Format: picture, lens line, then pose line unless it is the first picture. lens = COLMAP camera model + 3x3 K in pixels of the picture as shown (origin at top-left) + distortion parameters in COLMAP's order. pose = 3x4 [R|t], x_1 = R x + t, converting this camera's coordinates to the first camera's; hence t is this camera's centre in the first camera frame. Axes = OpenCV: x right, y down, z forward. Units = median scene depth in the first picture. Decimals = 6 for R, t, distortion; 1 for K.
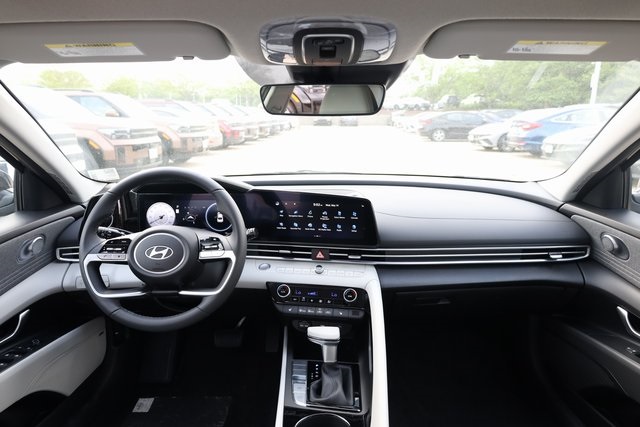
lens RADIAL K [[445.7, 0, 320.0], [0, 445.7, 213.5], [0, 0, 1]] dist [0.003731, 0.000248]
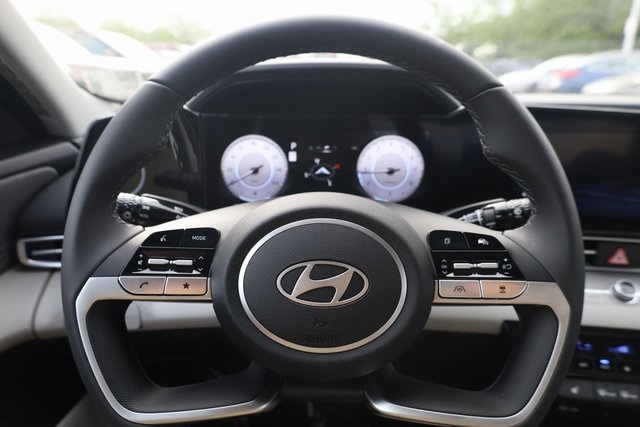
lens RADIAL K [[431.9, 0, 320.0], [0, 431.9, 213.5], [0, 0, 1]] dist [0.004480, 0.001014]
pose [[0.999970, 0.004676, 0.006247, -0.303614], [-0.005274, 0.995023, 0.099503, 0.009144], [-0.005751, -0.099533, 0.995018, 0.591188]]
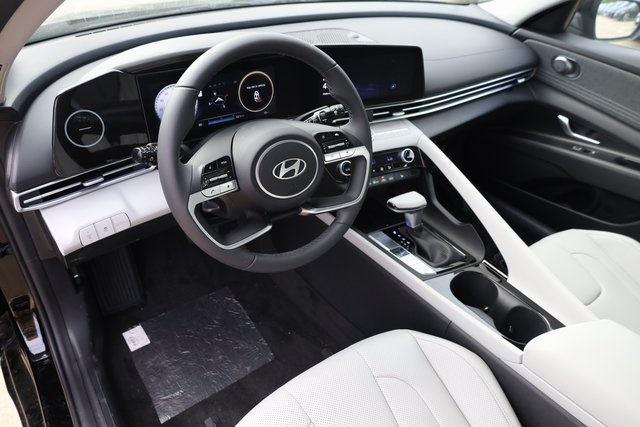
lens RADIAL K [[445.7, 0, 320.0], [0, 445.7, 213.5], [0, 0, 1]] dist [0.003731, 0.000248]
pose [[0.798566, -0.302483, 0.520382, -0.593545], [0.052645, 0.896341, 0.440230, -0.131426], [-0.599601, -0.324157, 0.731711, 0.356862]]
